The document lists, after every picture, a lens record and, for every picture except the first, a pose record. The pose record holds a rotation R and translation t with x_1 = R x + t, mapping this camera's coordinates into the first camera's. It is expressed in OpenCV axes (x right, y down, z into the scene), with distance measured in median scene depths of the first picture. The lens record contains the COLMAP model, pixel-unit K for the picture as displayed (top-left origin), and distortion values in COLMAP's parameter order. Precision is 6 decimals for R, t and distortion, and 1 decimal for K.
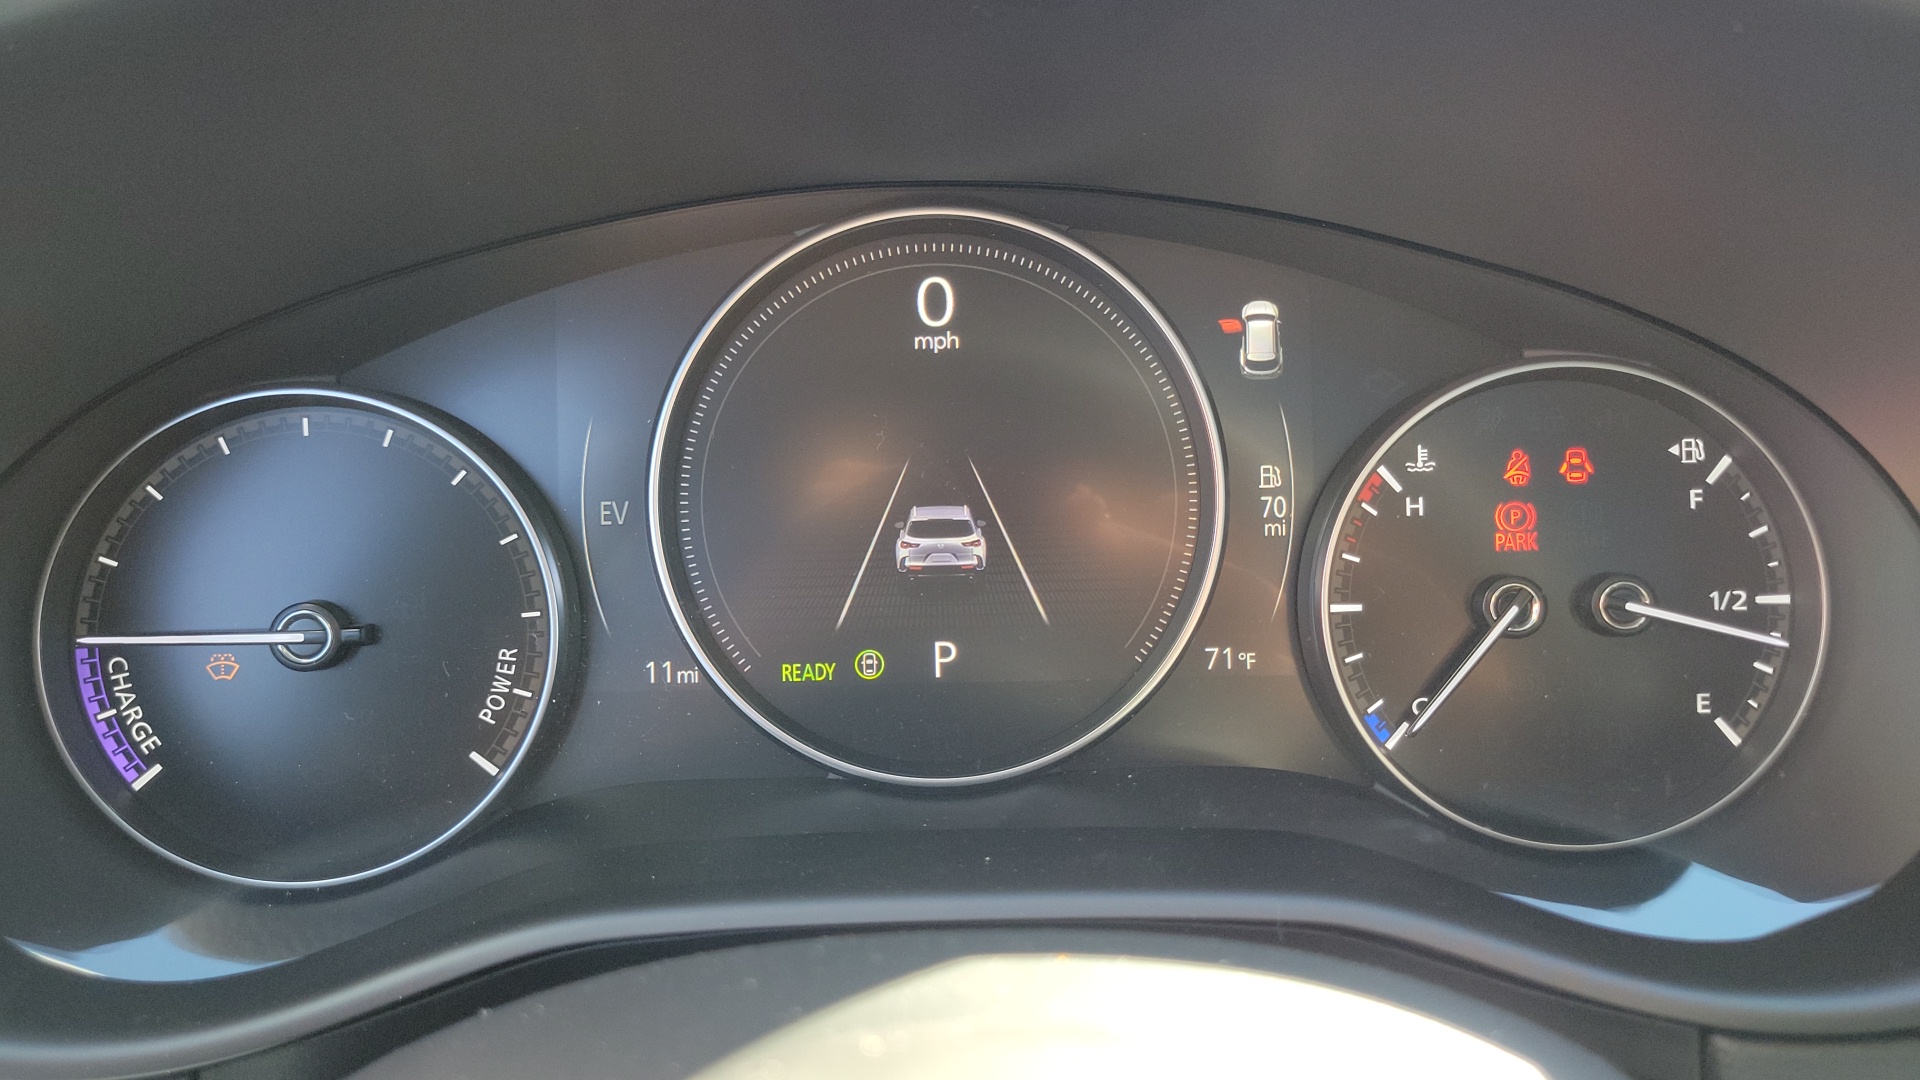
lens RADIAL K [[1490.6, 0, 958.7], [0, 1490.6, 524.2], [0, 0, 1]] dist [0.010206, -0.005059]
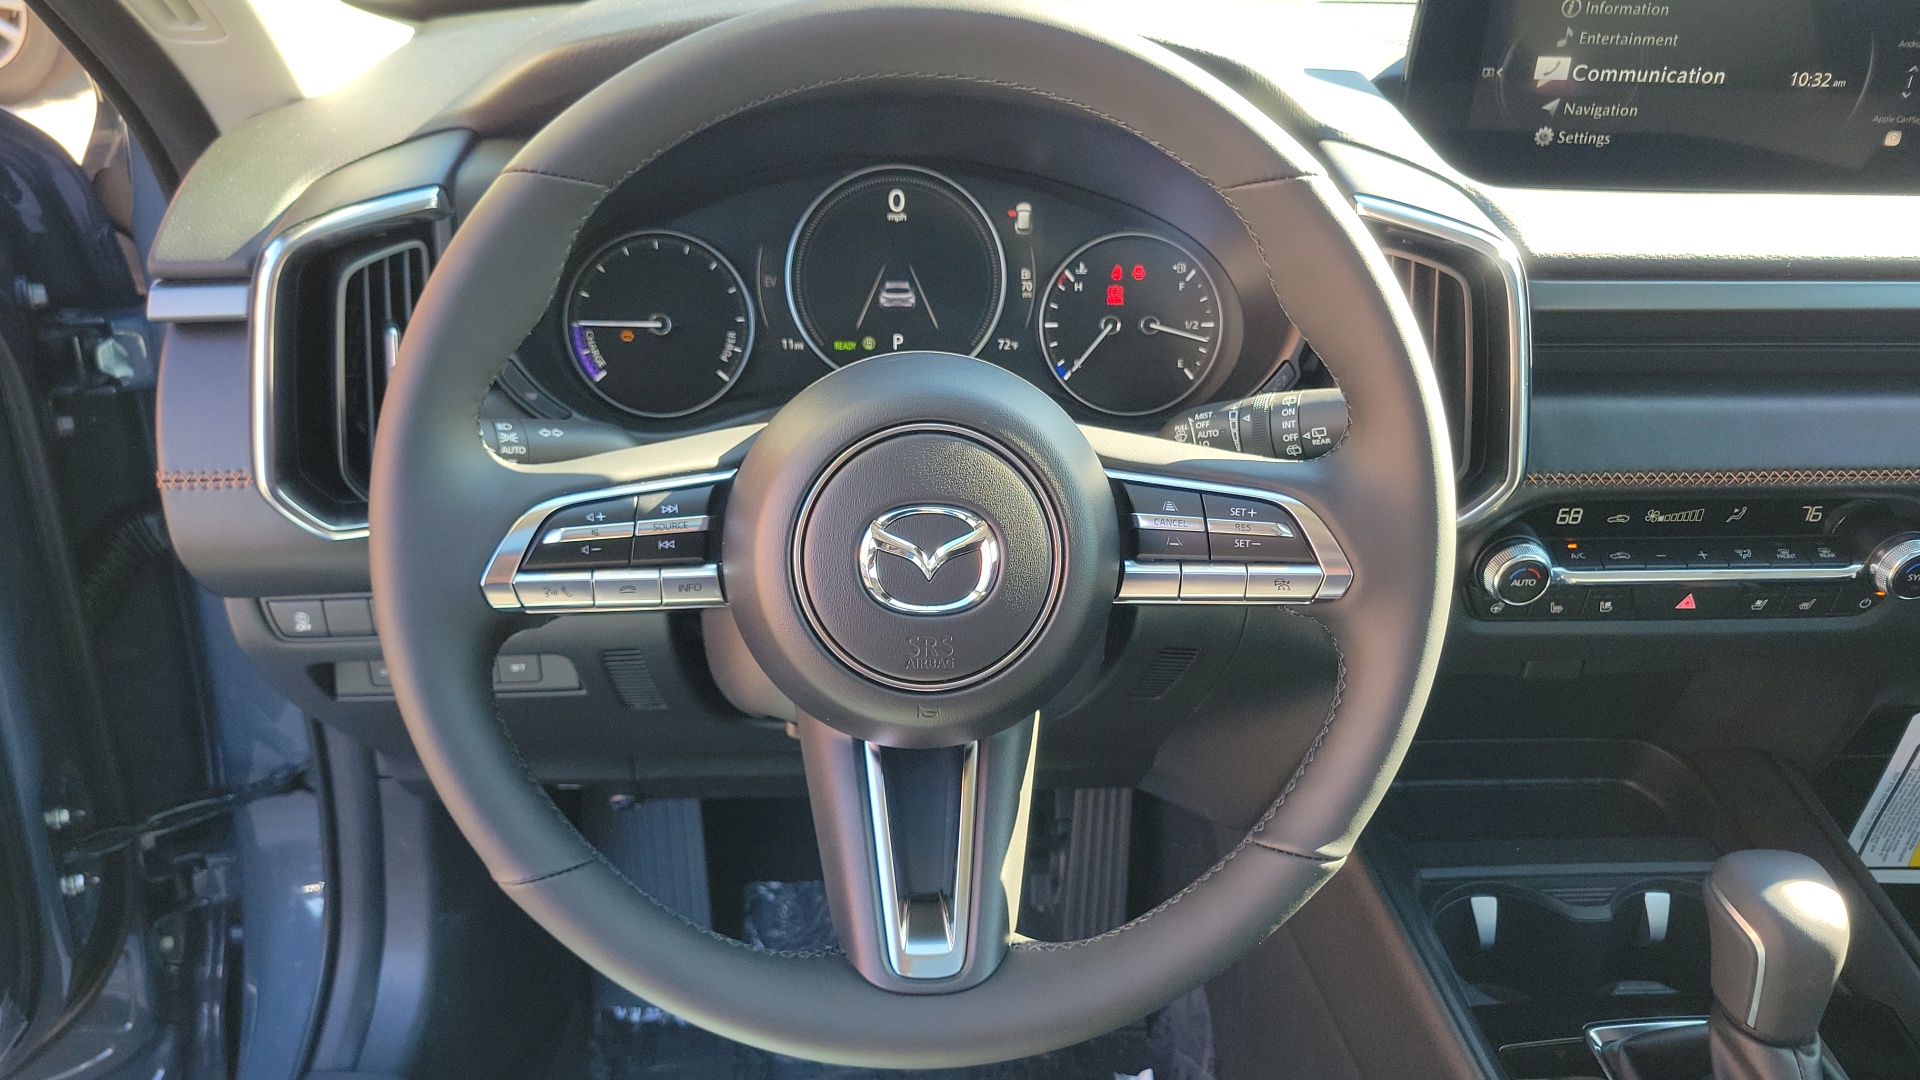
lens RADIAL K [[1490.6, 0, 945.7], [0, 1490.6, 542.0], [0, 0, 1]] dist [0.010206, -0.005059]
pose [[0.998843, 0.017746, 0.044703, -0.036692], [-0.023637, 0.990576, 0.134909, 0.084780], [-0.041888, -0.135809, 0.989849, -1.649705]]
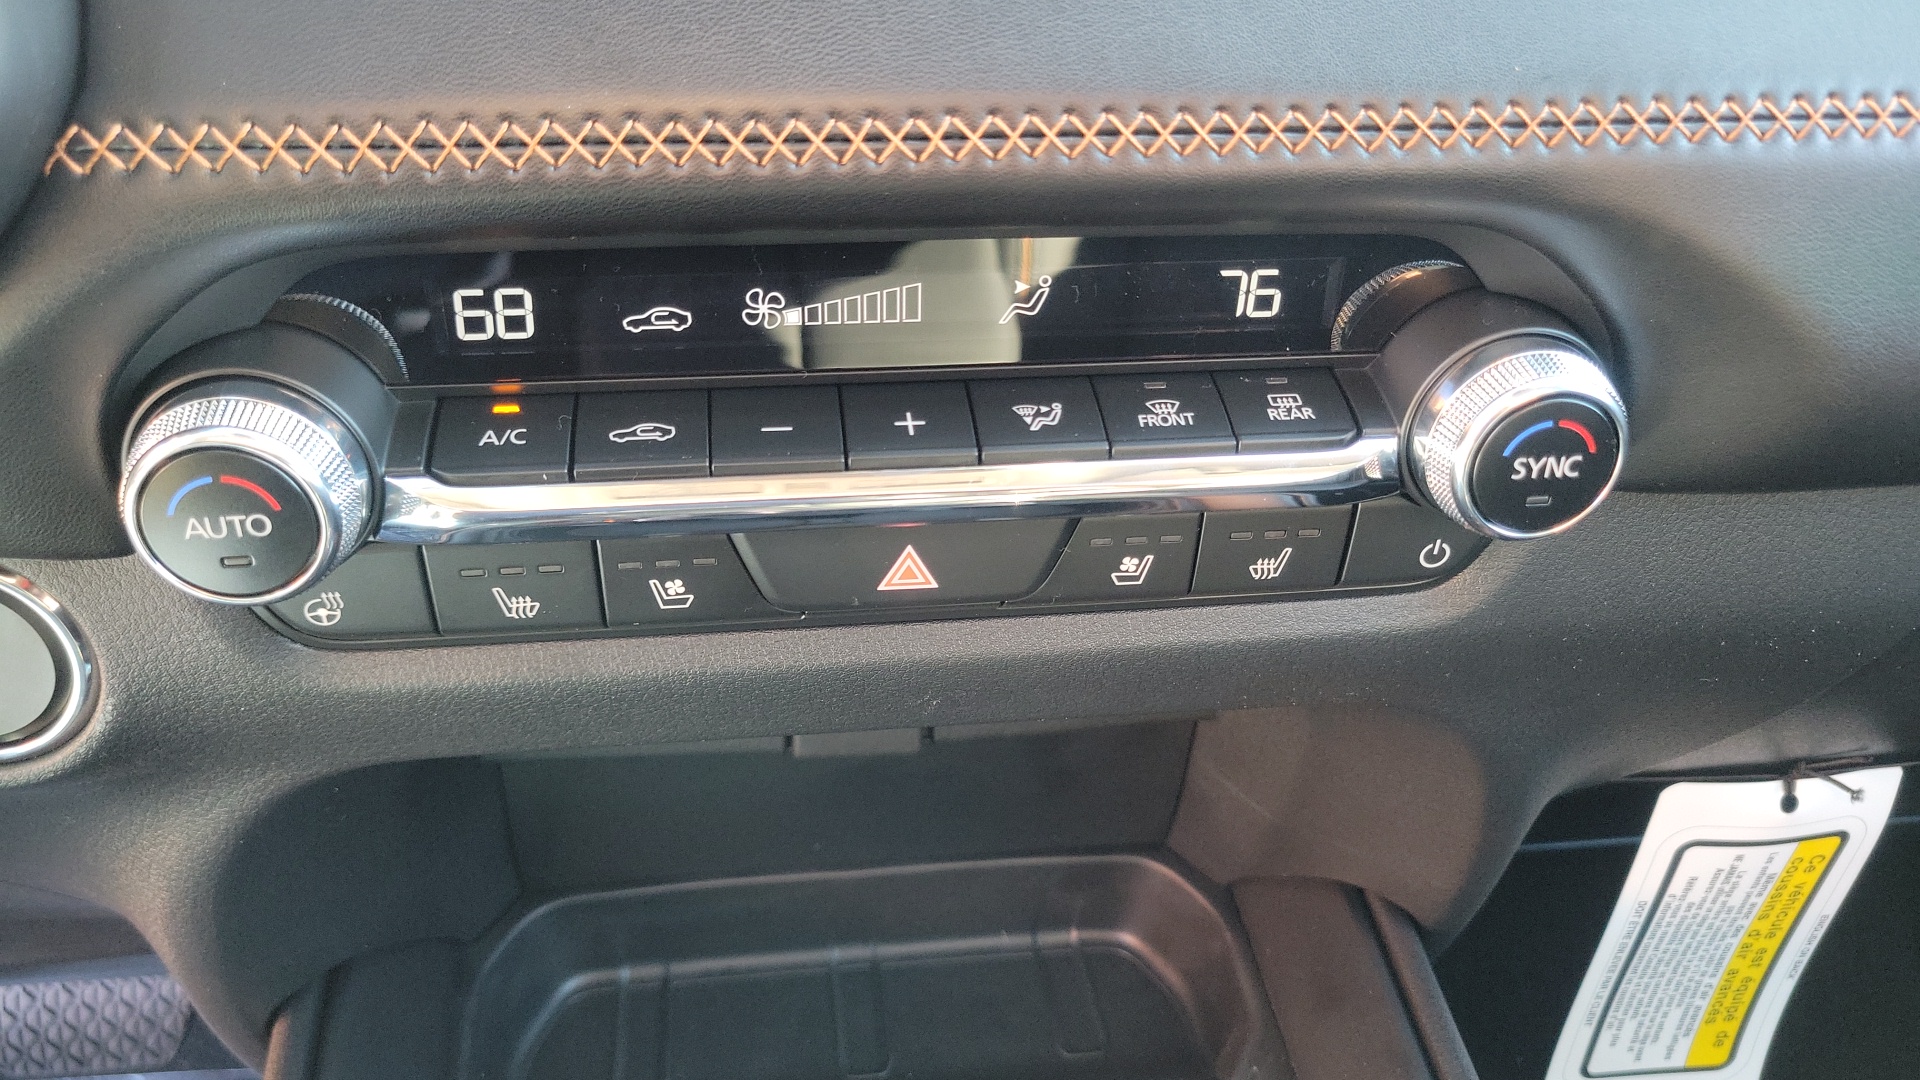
lens RADIAL K [[1490.6, 0, 953.3], [0, 1490.6, 530.1], [0, 0, 1]] dist [0.010206, -0.005059]
pose [[0.994074, -0.016866, 0.107393, 1.208742], [0.002489, 0.991163, 0.132623, 0.349716], [-0.108681, -0.131570, 0.985331, -0.118675]]
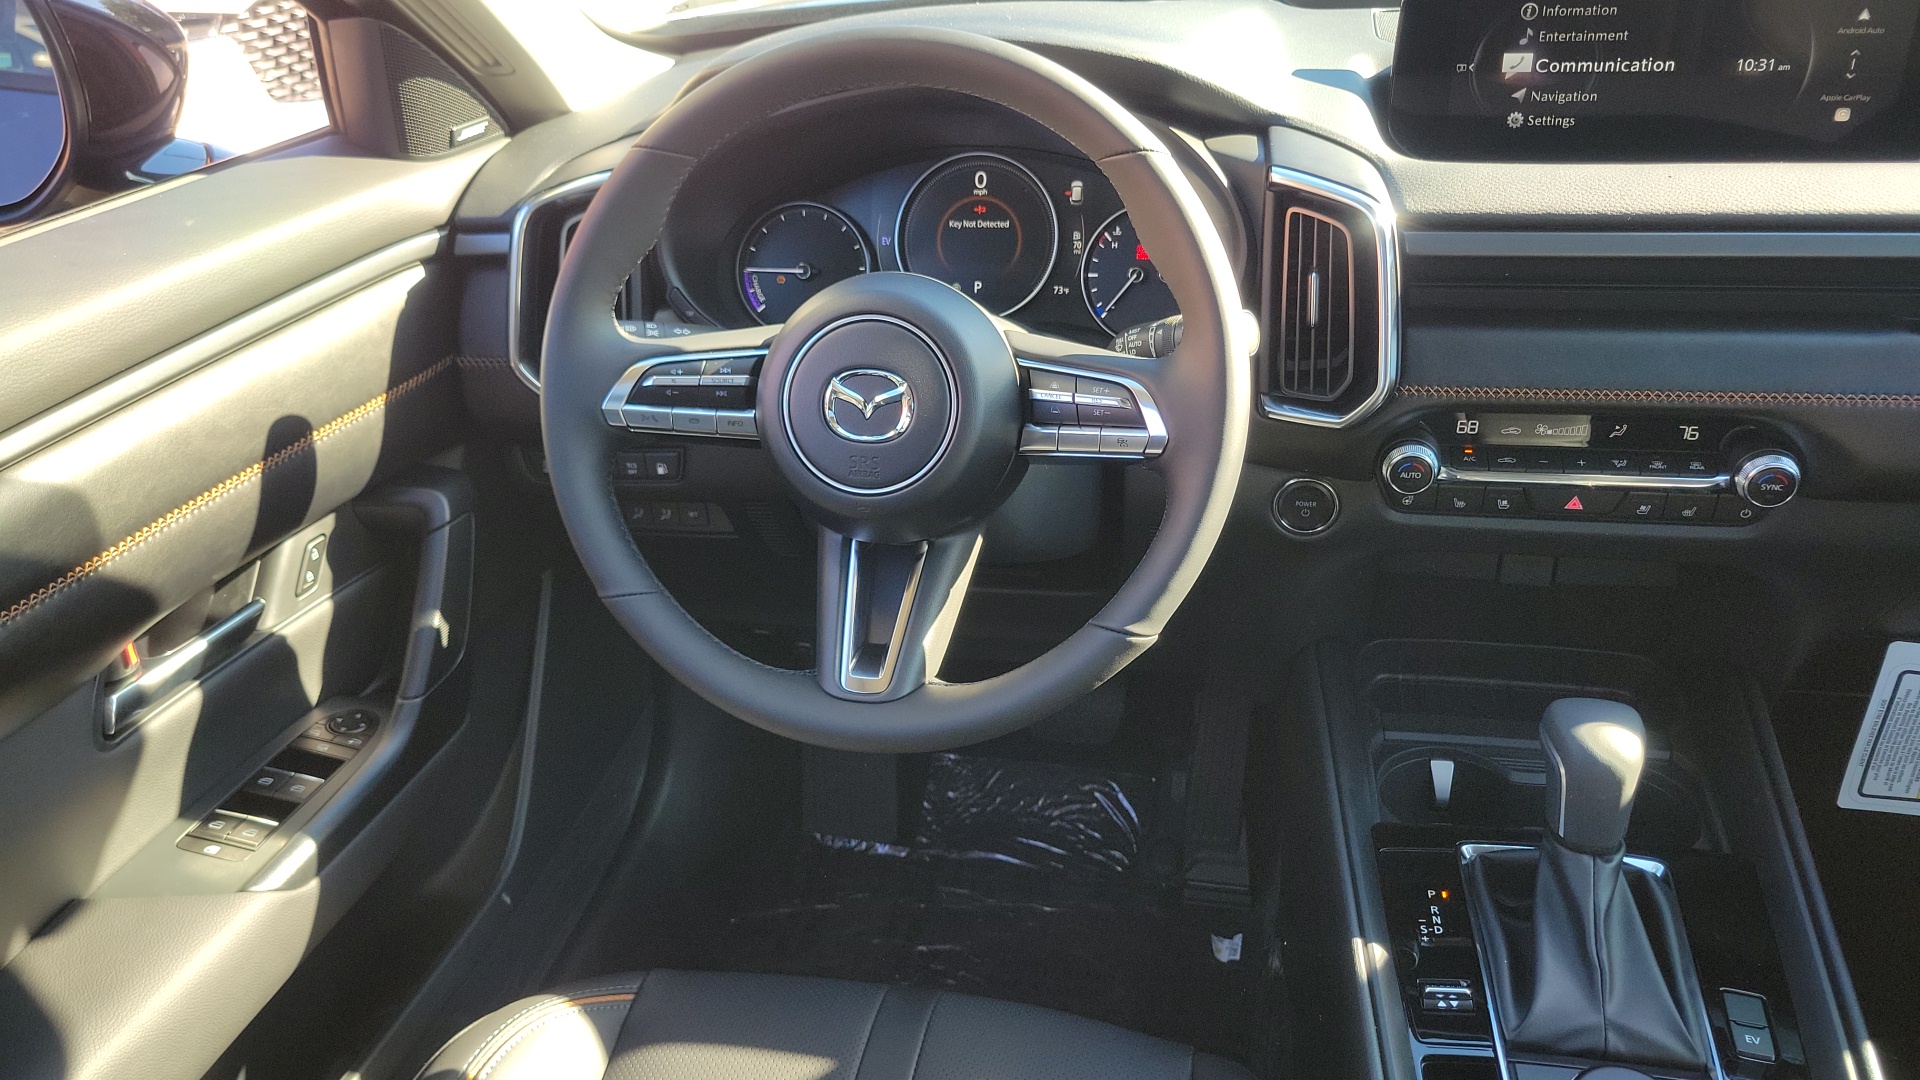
lens RADIAL K [[1490.6, 0, 901.9], [0, 1490.6, 561.7], [0, 0, 1]] dist [0.010206, -0.005059]
pose [[0.966818, 0.080028, -0.242609, 0.718612], [-0.044460, 0.987884, 0.148687, 0.216196], [0.251568, -0.132967, 0.958662, -2.459389]]
